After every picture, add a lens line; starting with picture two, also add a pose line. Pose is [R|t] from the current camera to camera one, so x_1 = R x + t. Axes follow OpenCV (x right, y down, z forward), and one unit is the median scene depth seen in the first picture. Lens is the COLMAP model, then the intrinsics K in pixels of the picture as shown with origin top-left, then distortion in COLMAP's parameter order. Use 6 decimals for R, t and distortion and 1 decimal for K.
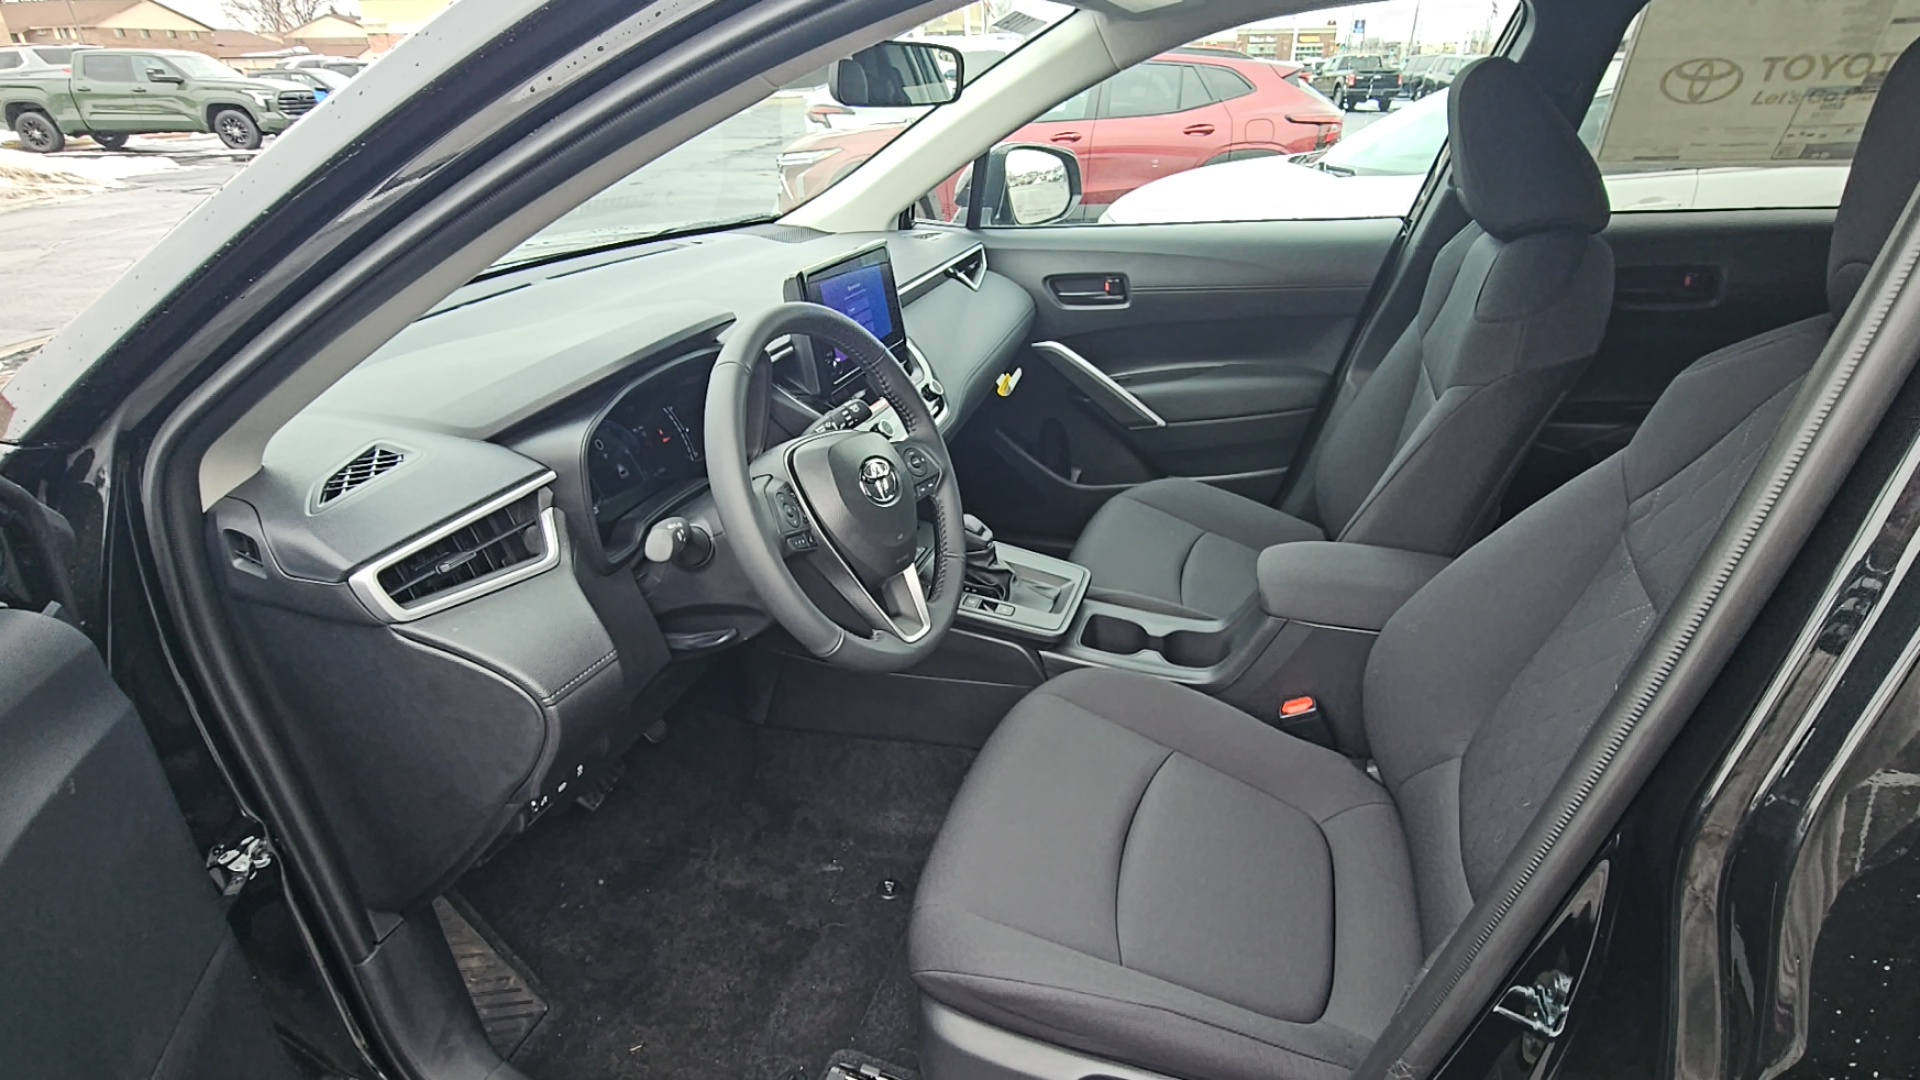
lens RADIAL K [[942.9, 0, 978.0], [0, 942.9, 544.2], [0, 0, 1]] dist [0.014163, -0.007619]
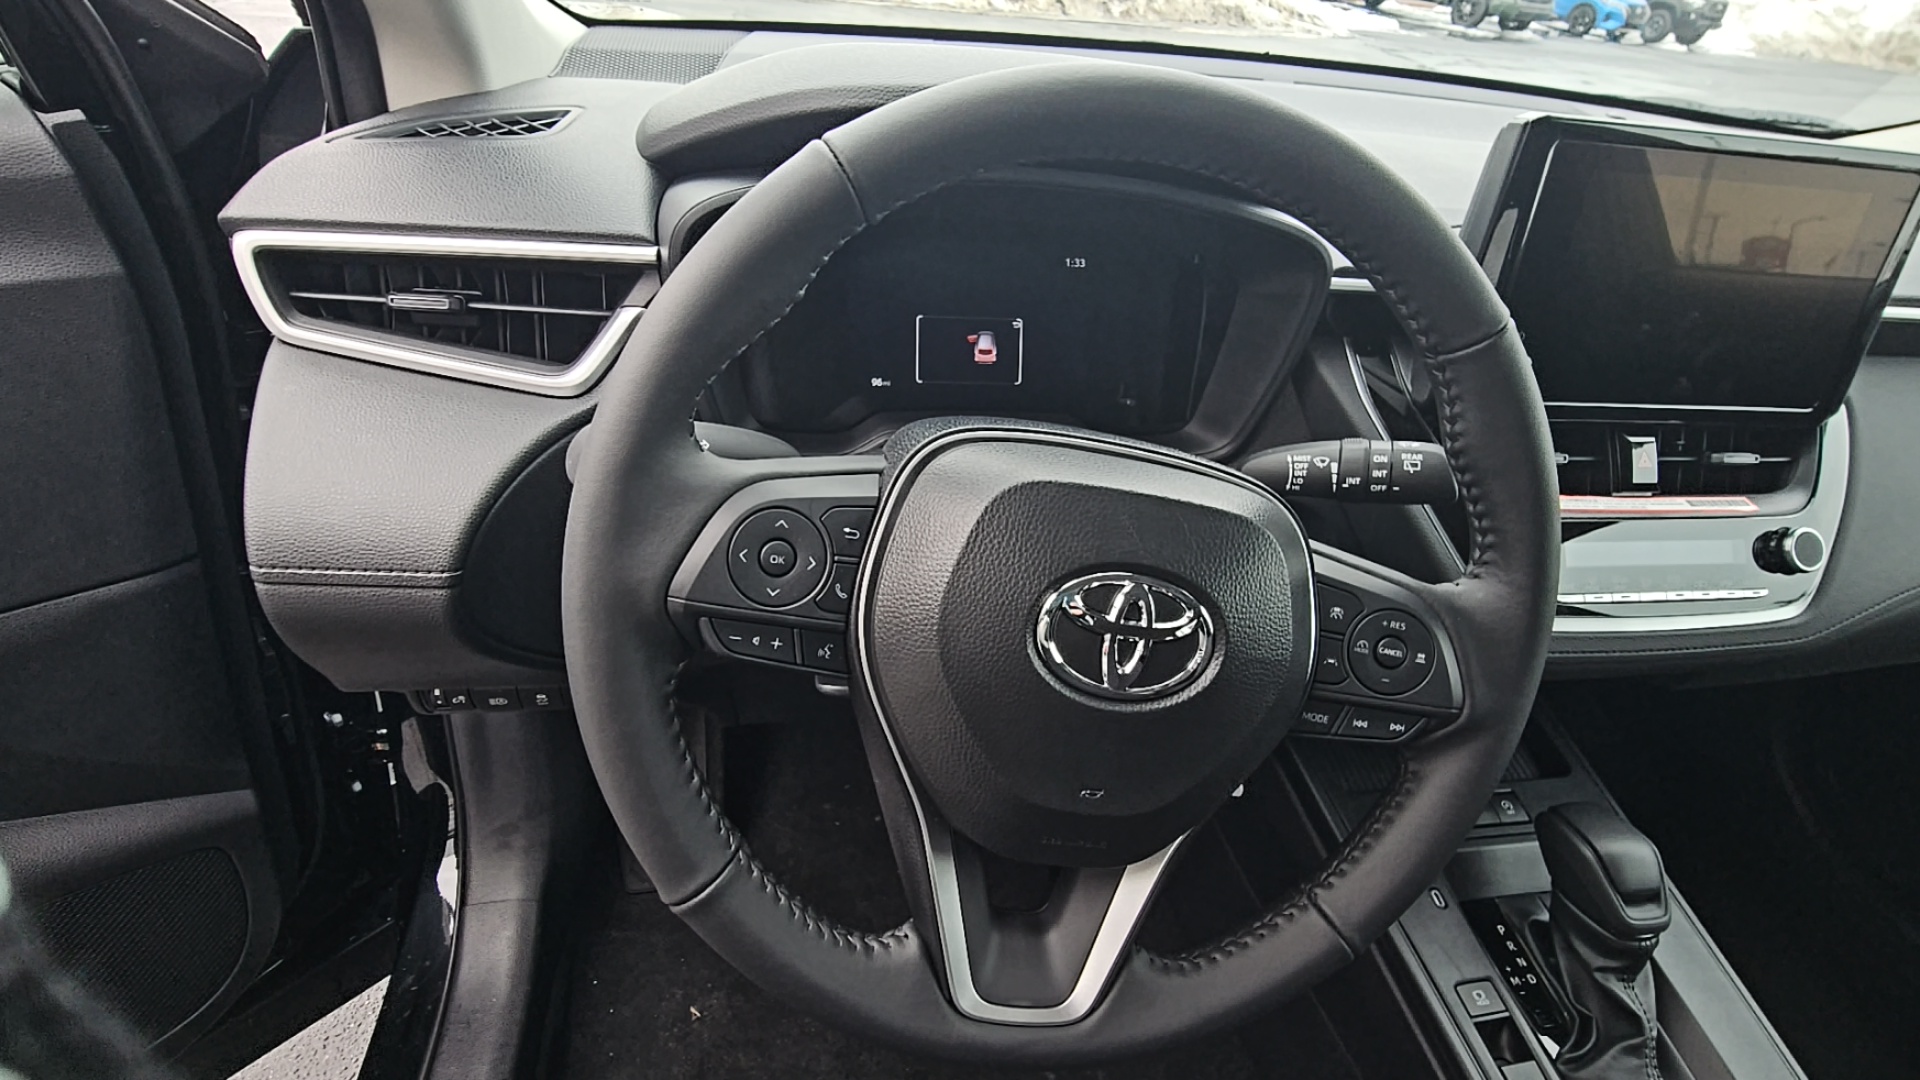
lens RADIAL K [[942.9, 0, 978.0], [0, 942.9, 544.2], [0, 0, 1]] dist [0.014163, -0.007619]
pose [[0.478123, 0.550267, -0.684547, 0.052403], [-0.496186, 0.812342, 0.306432, -0.097532], [0.724705, 0.193151, 0.661434, 0.404925]]
